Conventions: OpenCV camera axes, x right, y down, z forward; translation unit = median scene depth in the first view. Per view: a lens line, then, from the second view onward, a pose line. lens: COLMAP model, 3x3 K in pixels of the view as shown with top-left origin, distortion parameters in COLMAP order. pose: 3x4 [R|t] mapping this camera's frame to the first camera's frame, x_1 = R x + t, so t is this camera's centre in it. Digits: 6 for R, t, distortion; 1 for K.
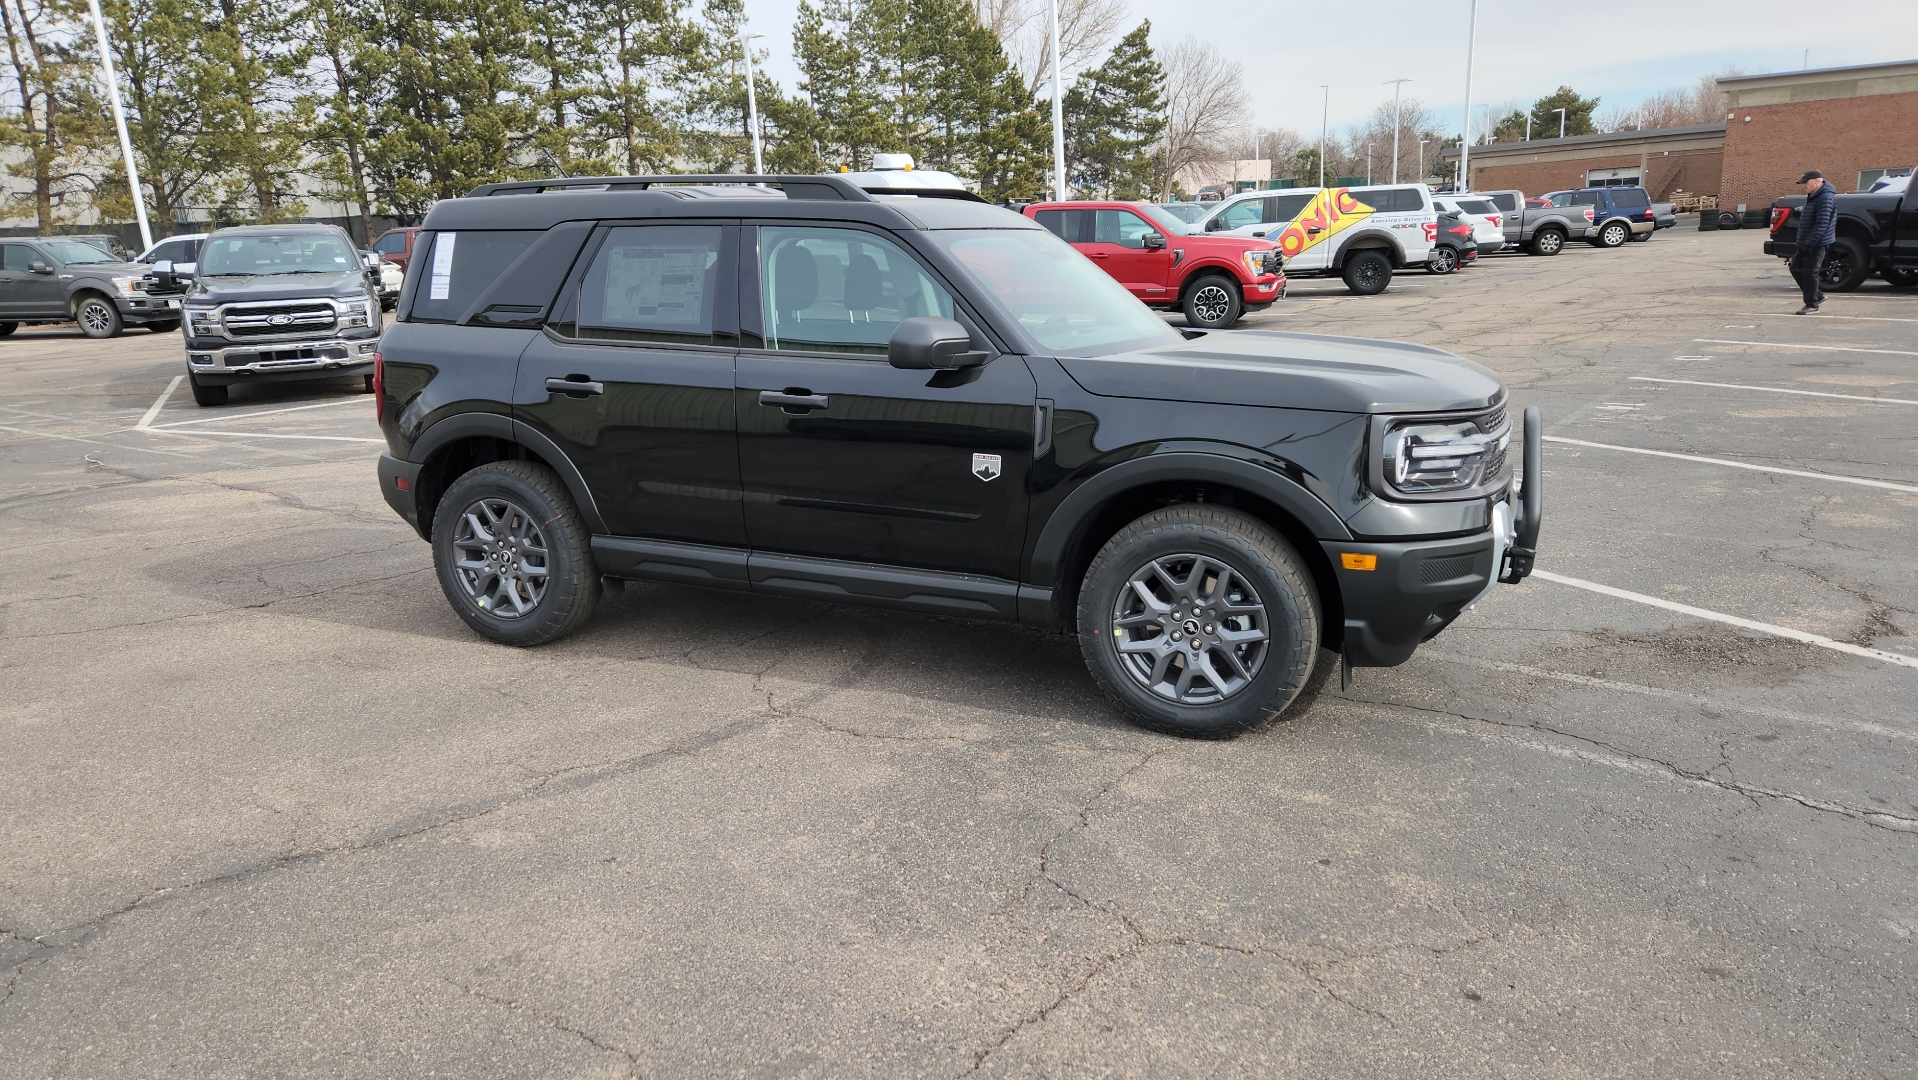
lens RADIAL K [[1282.3, 0, 922.2], [0, 1282.3, 564.4], [0, 0, 1]] dist [0.071244, -0.055315]
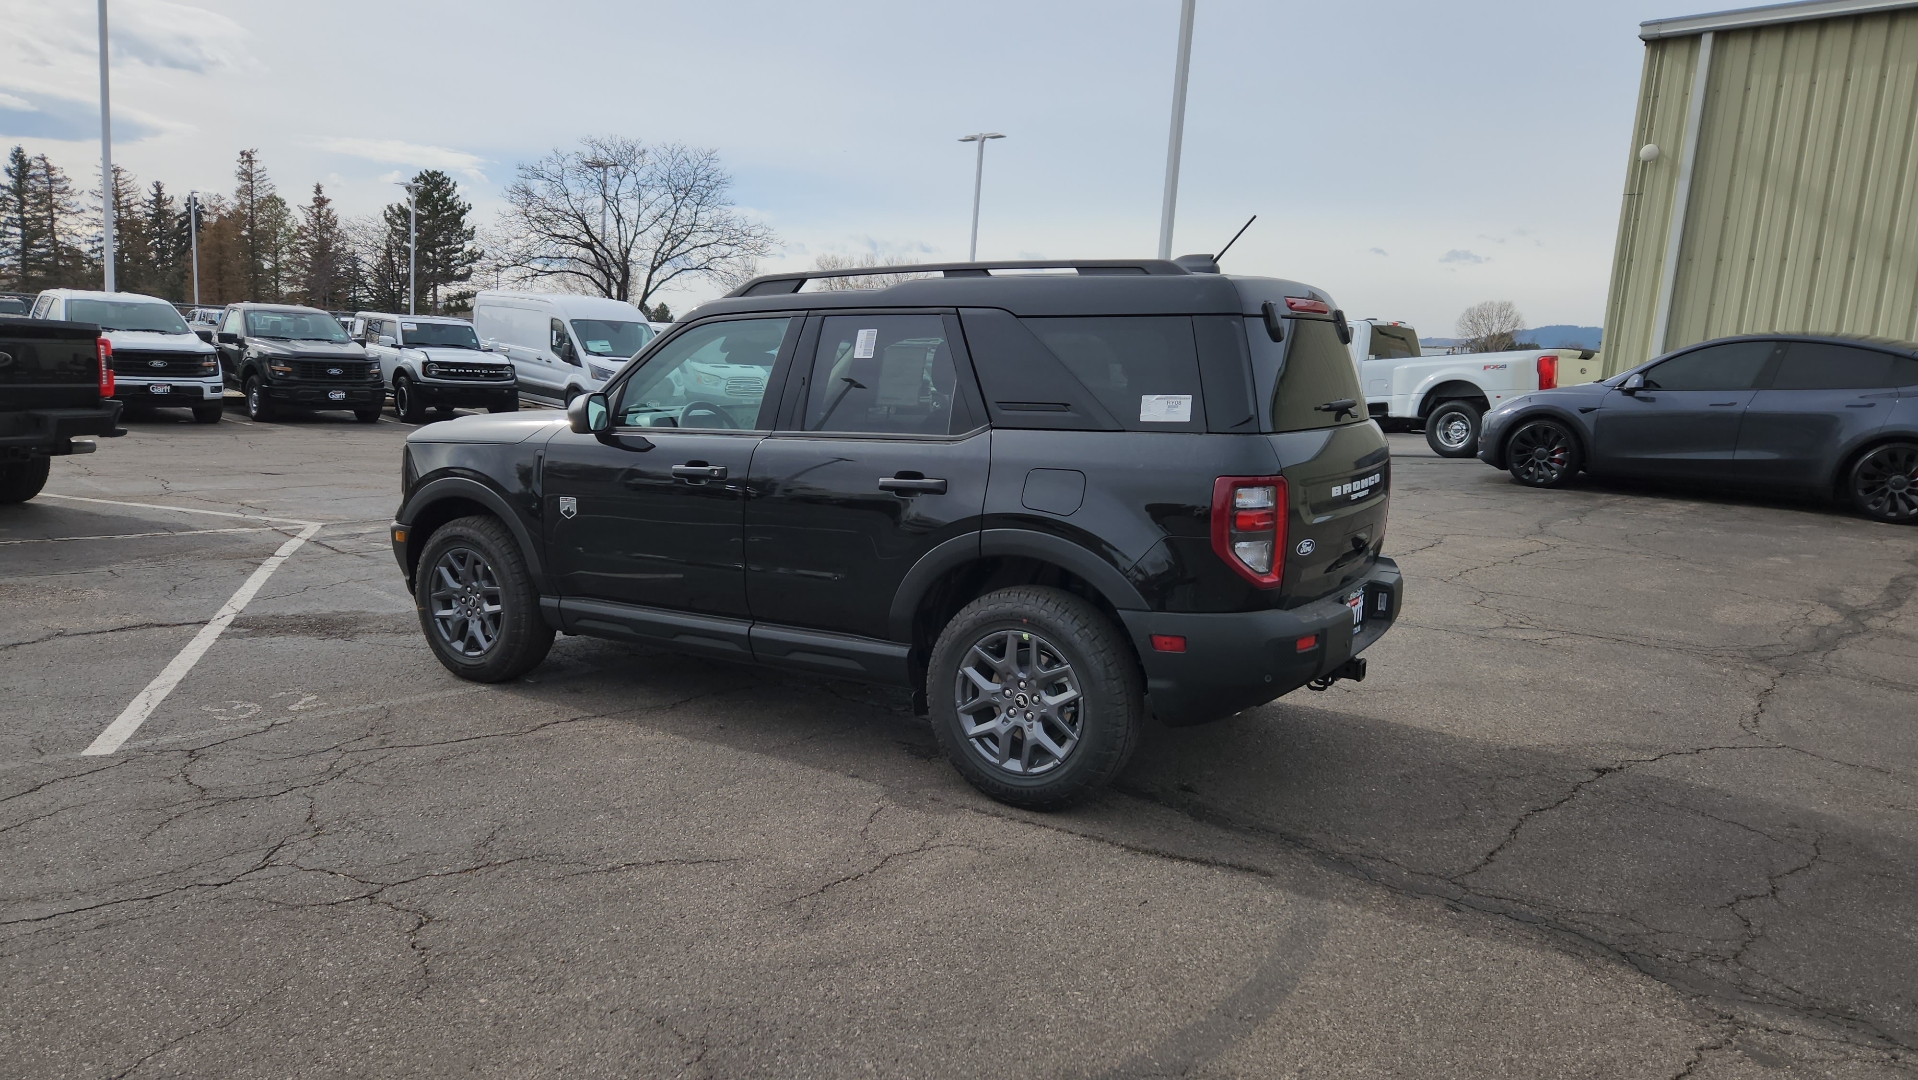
lens RADIAL K [[1282.7, 0, 929.0], [0, 1282.7, 560.9], [0, 0, 1]] dist [0.072842, -0.056582]
pose [[-0.990554, -0.022294, 0.135301, -0.130995], [0.031930, 0.922073, 0.385697, -0.279053], [-0.133356, 0.386373, -0.912651, 1.166971]]
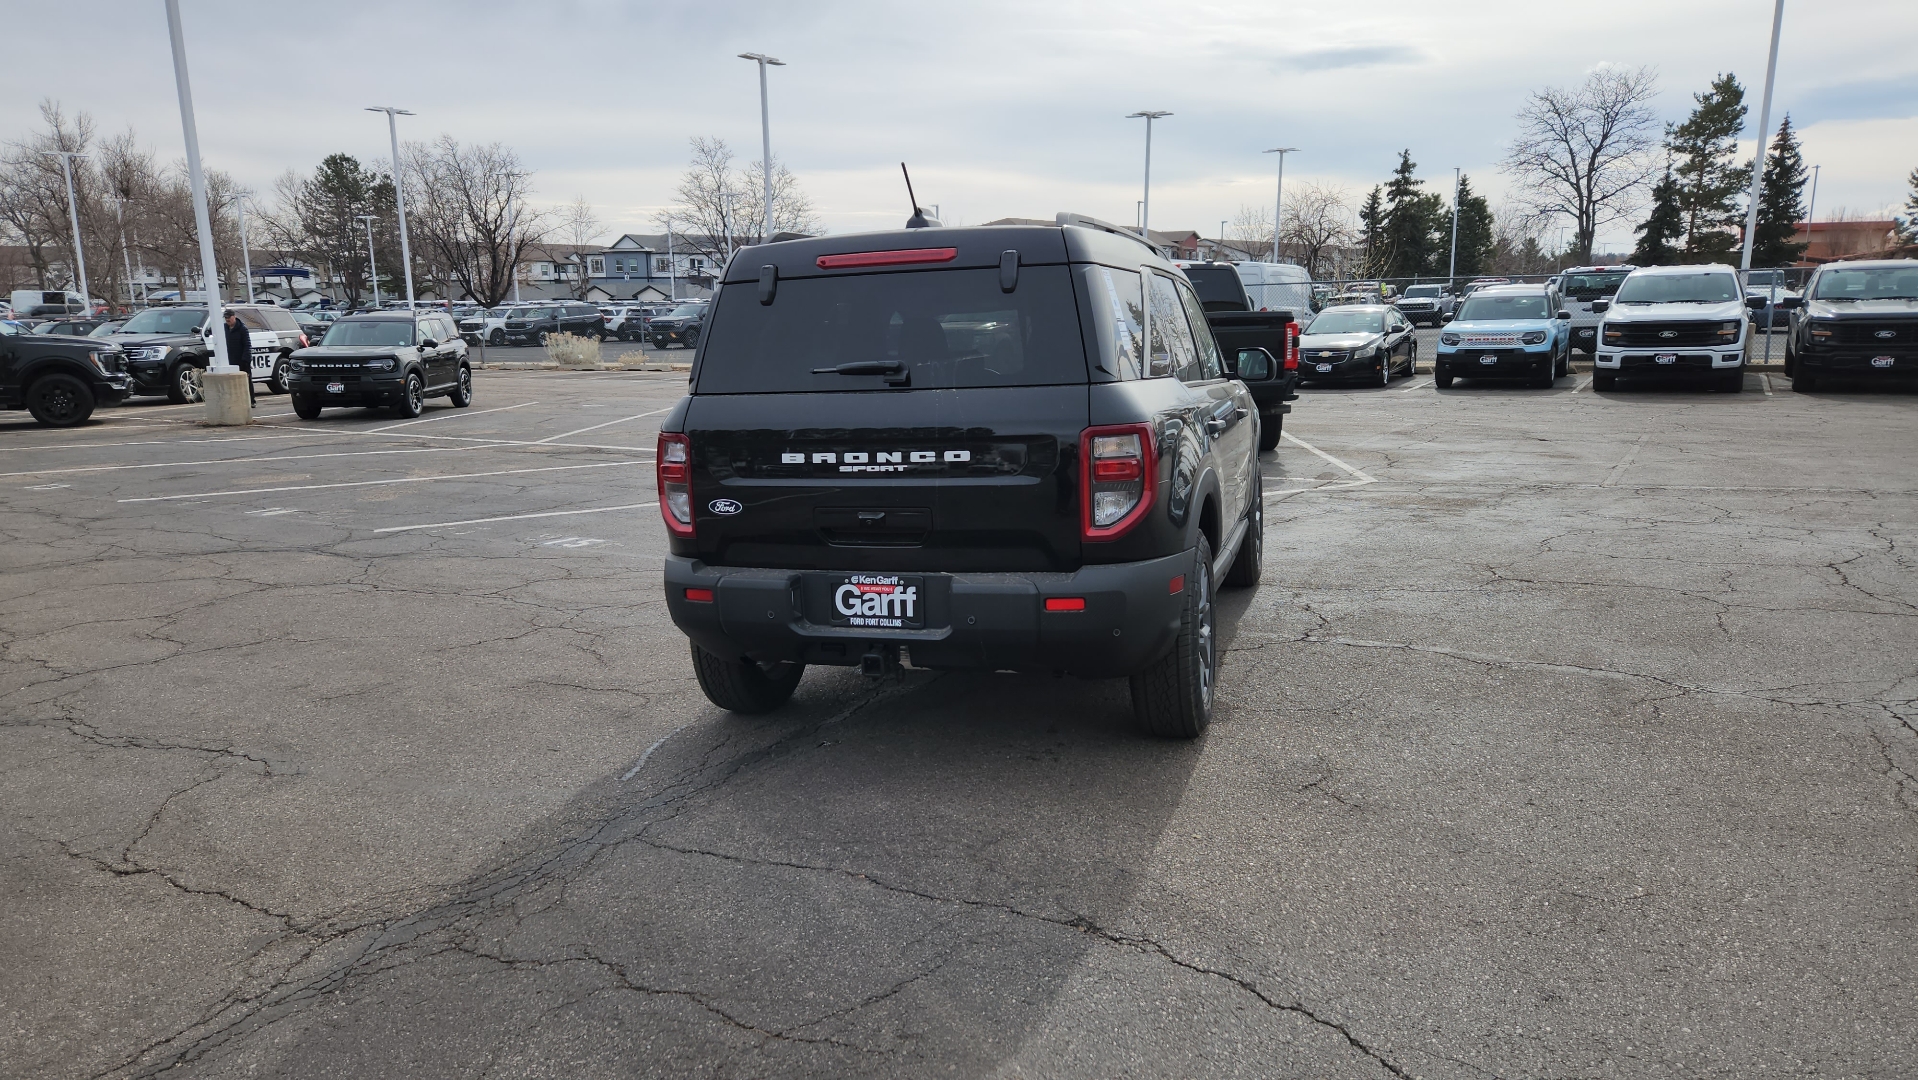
lens RADIAL K [[1282.7, 0, 919.6], [0, 1282.7, 556.7], [0, 0, 1]] dist [0.072842, -0.056582]
pose [[-0.114573, -0.142498, 0.983142, -0.667970], [0.272522, 0.947183, 0.169045, -0.146687], [-0.955303, 0.287296, -0.069688, 0.704119]]
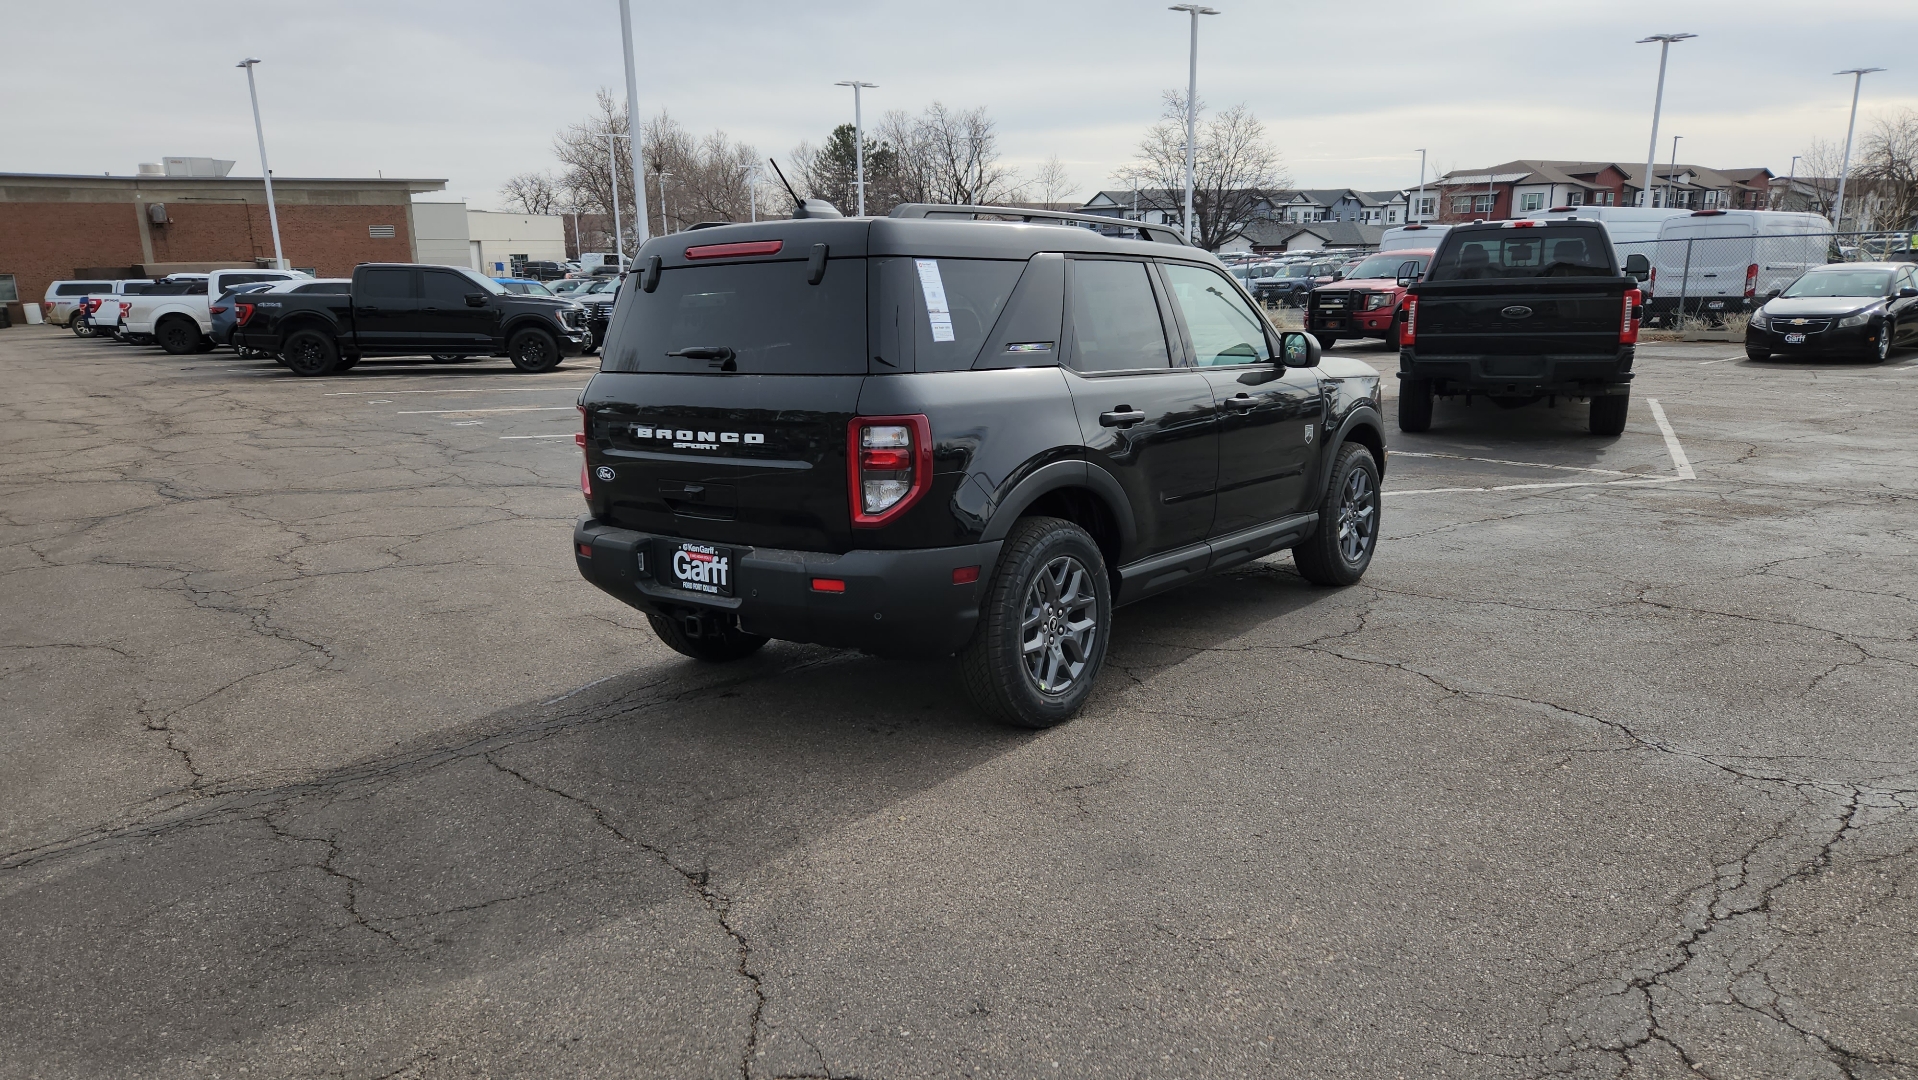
lens RADIAL K [[1282.7, 0, 935.1], [0, 1282.7, 561.9], [0, 0, 1]] dist [0.072842, -0.056582]
pose [[0.236623, -0.173702, 0.955948, -0.673851], [0.251507, 0.961304, 0.112420, -0.095081], [-0.938485, 0.213827, 0.271154, 0.474857]]
